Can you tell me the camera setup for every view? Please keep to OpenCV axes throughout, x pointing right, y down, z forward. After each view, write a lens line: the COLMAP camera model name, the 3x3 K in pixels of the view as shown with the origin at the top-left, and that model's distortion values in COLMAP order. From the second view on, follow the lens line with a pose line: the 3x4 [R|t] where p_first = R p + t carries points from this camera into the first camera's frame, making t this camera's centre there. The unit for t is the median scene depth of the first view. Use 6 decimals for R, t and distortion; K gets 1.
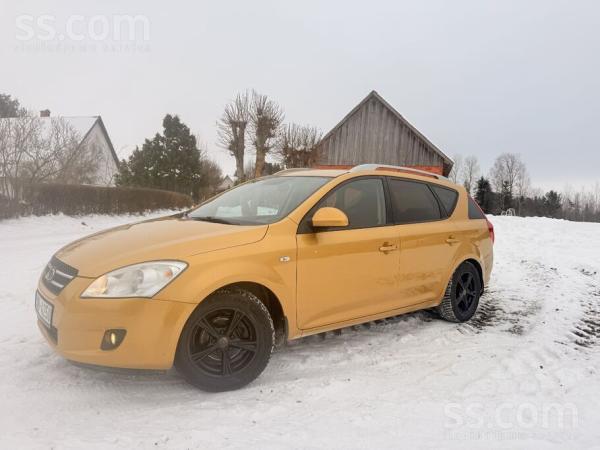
lens RADIAL K [[388.3, 0, 307.6], [0, 388.3, 227.6], [0, 0, 1]] dist [0.134448, -0.198448]
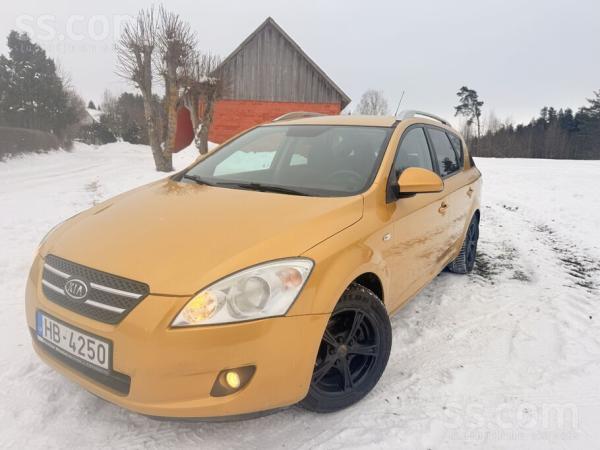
lens RADIAL K [[395.2, 0, 300.0], [0, 395.2, 225.0], [0, 0, 1]] dist [0.050812, -0.049898]
pose [[0.961628, -0.068342, 0.265710, -0.103479], [0.028273, 0.988007, 0.151797, -0.016698], [-0.272898, -0.138459, 0.952027, 0.065702]]
